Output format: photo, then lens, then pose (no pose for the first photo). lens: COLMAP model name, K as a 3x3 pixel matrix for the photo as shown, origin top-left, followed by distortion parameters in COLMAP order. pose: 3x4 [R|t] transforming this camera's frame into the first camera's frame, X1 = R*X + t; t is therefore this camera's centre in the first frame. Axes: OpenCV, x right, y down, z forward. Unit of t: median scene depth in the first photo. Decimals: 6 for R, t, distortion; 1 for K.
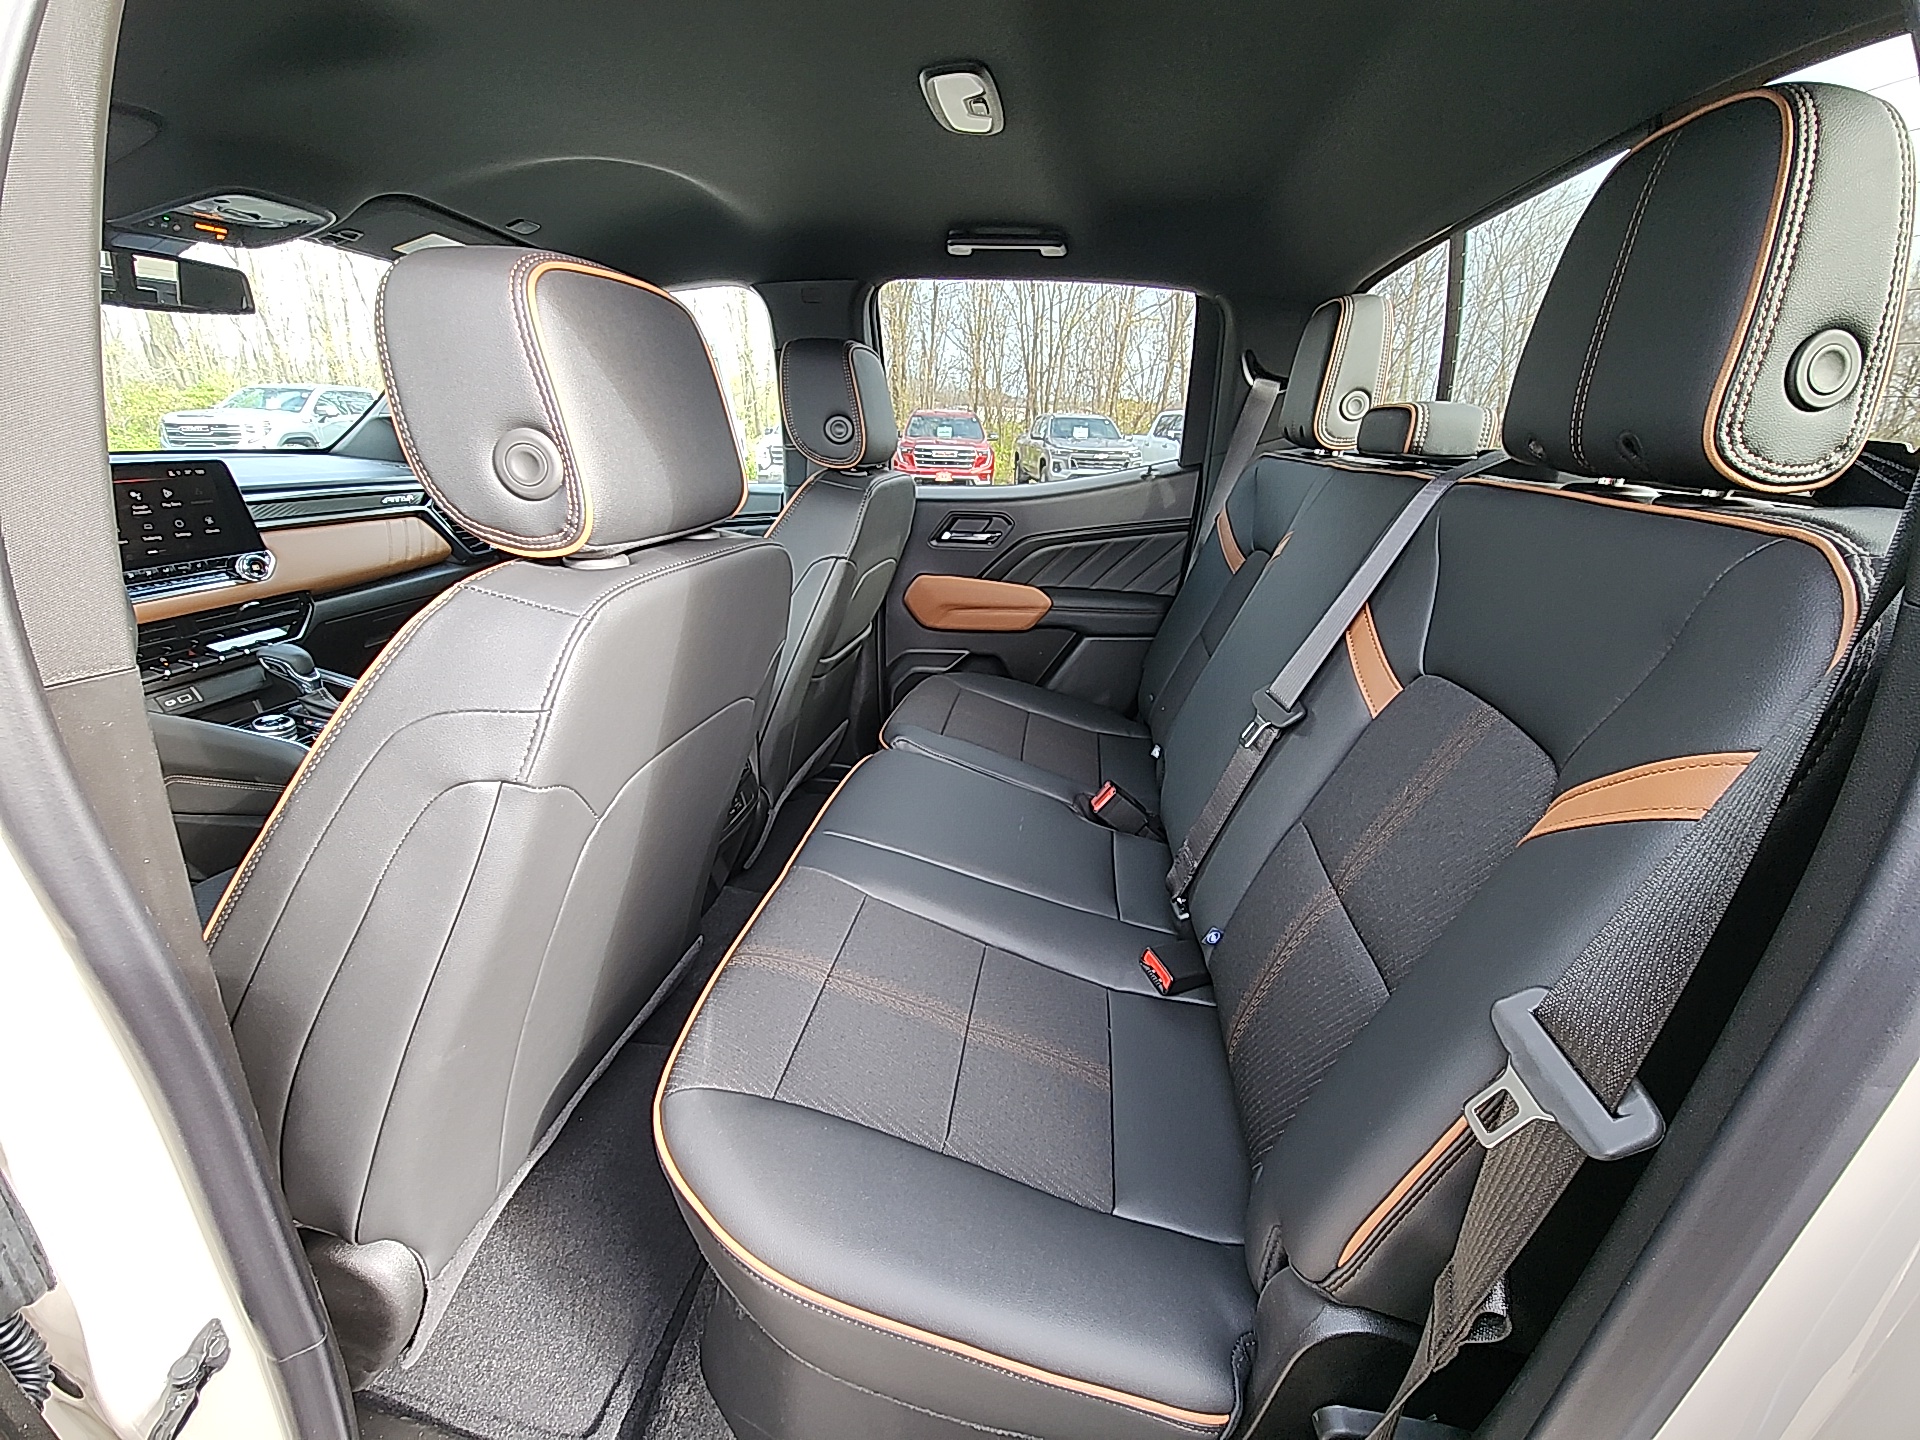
lens RADIAL K [[772.6, 0, 953.9], [0, 772.6, 706.7], [0, 0, 1]] dist [0.012003, -0.010071]
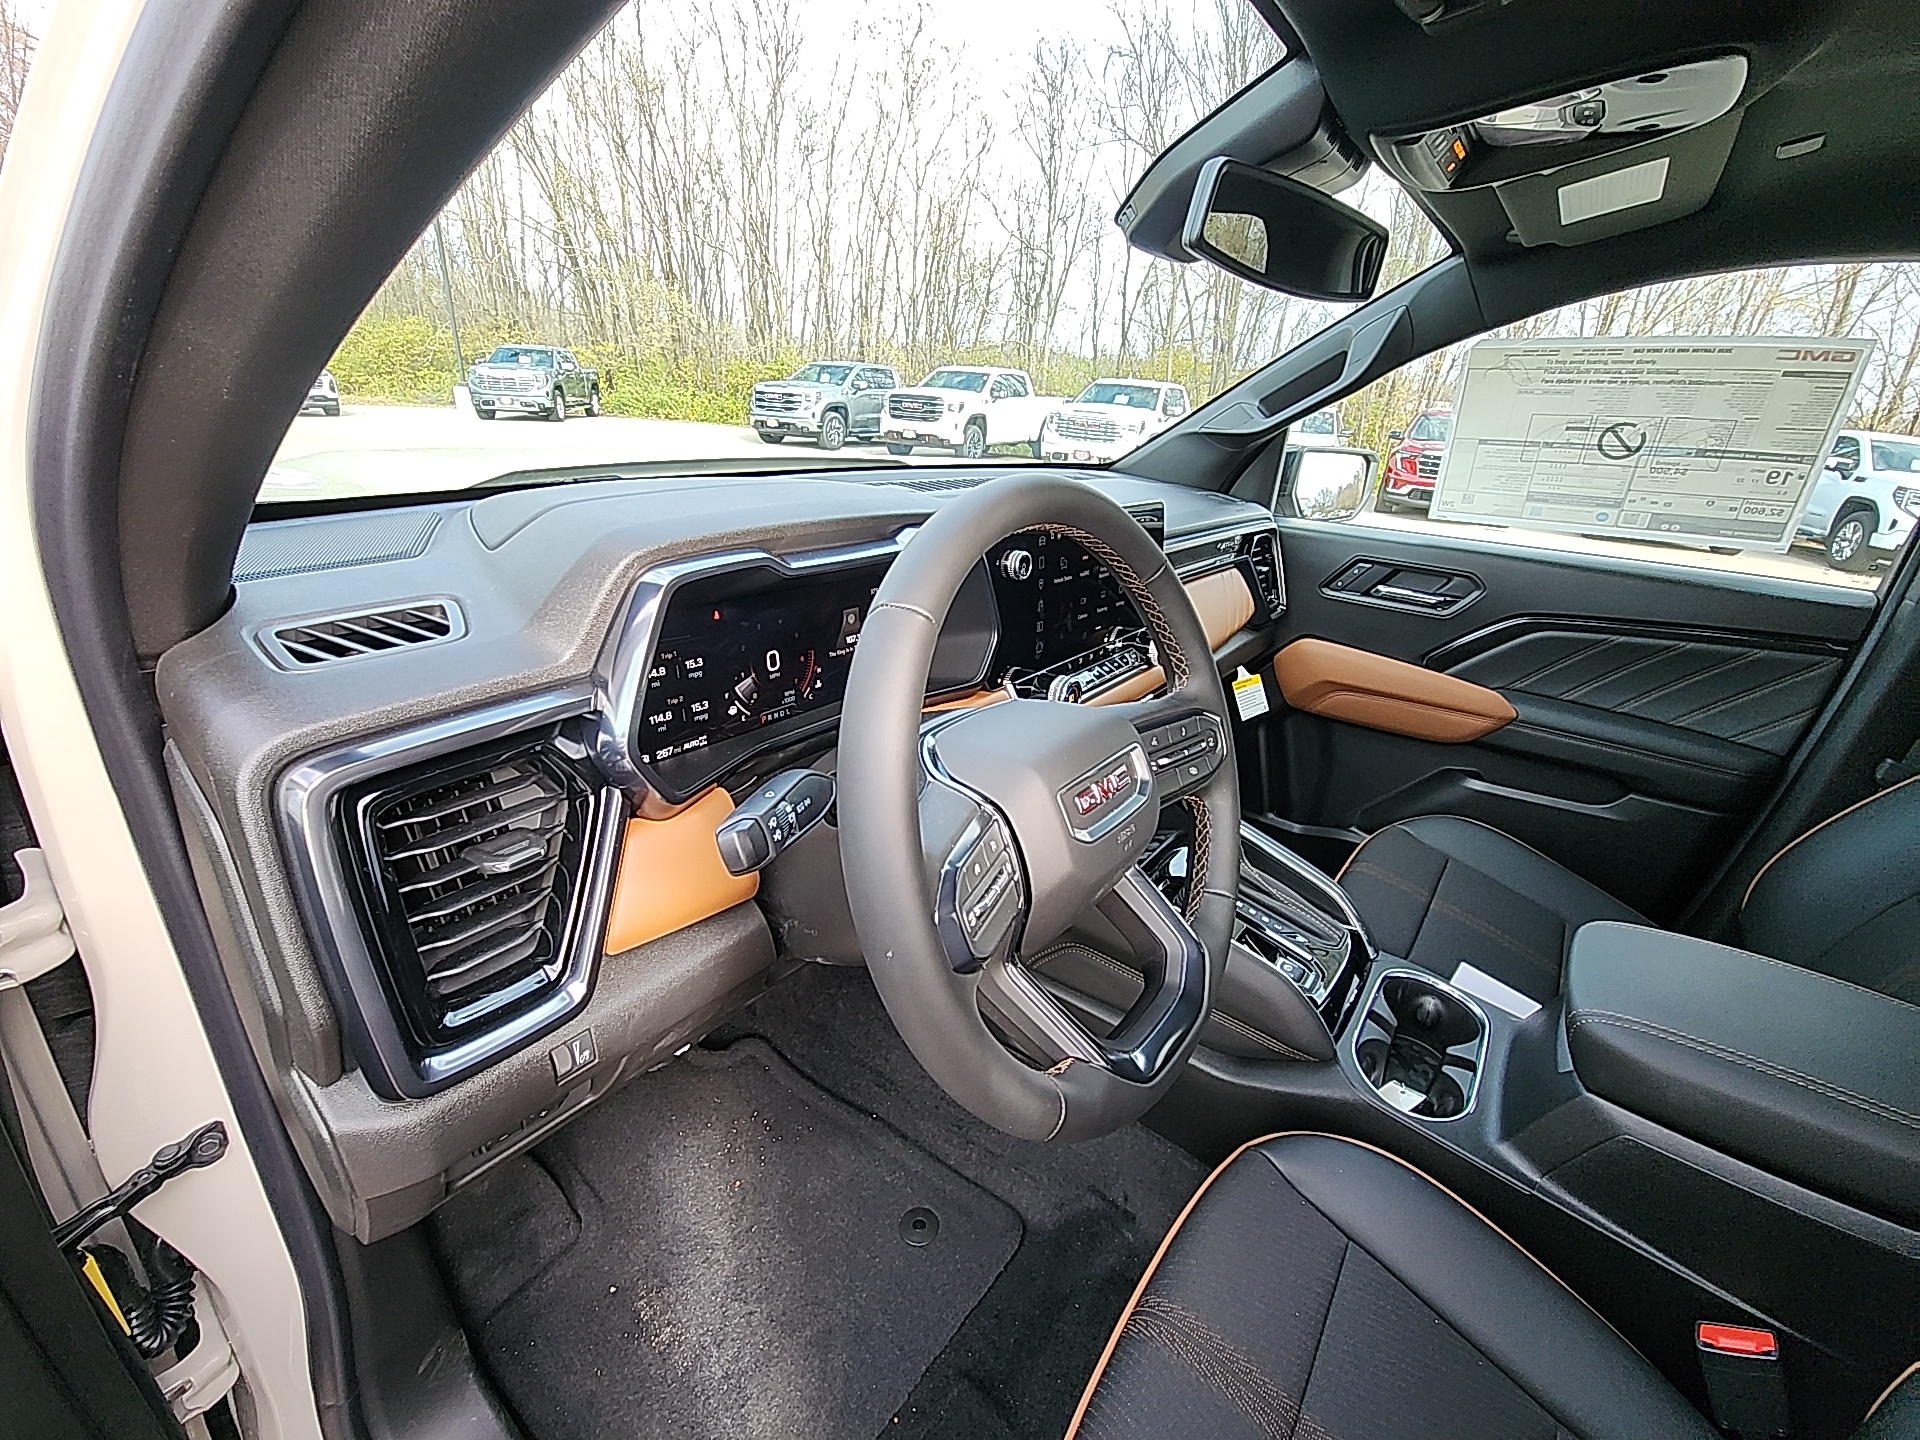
lens RADIAL K [[772.6, 0, 946.8], [0, 772.6, 702.3], [0, 0, 1]] dist [0.012003, -0.010071]
pose [[0.867676, 0.217883, -0.446840, -0.792337], [-0.212901, 0.975101, 0.062056, -0.140679], [0.449235, 0.041288, 0.892459, 0.267039]]
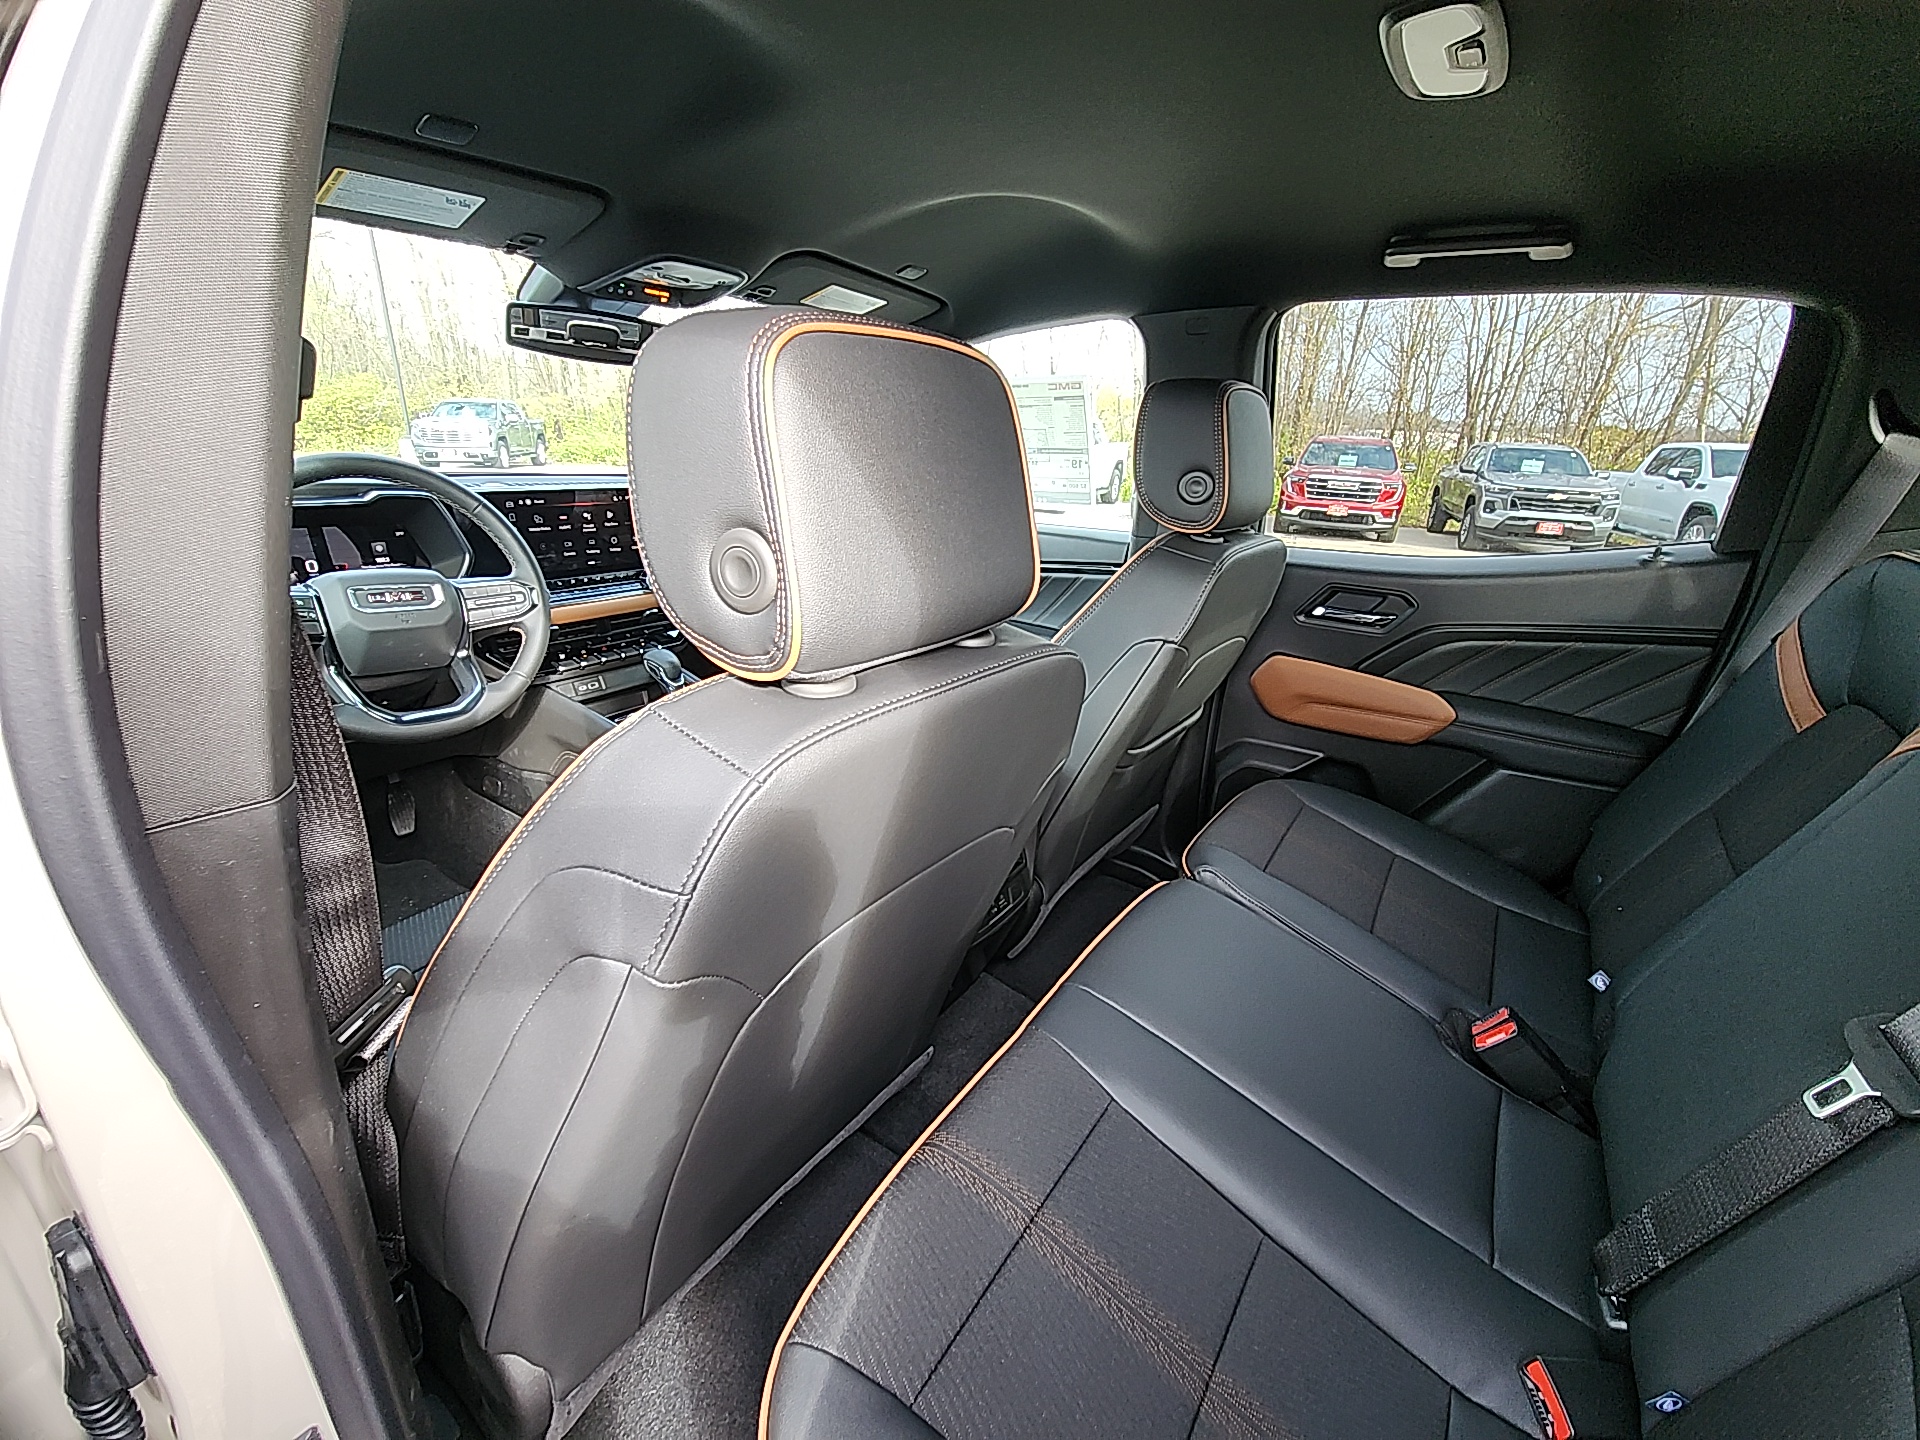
lens RADIAL K [[772.6, 0, 948.5], [0, 772.6, 707.1], [0, 0, 1]] dist [0.012003, -0.010071]
pose [[0.891820, 0.164446, -0.421443, 0.002881], [-0.174435, 0.984554, 0.015045, -0.090973], [0.417407, 0.060097, 0.906730, 0.148962]]
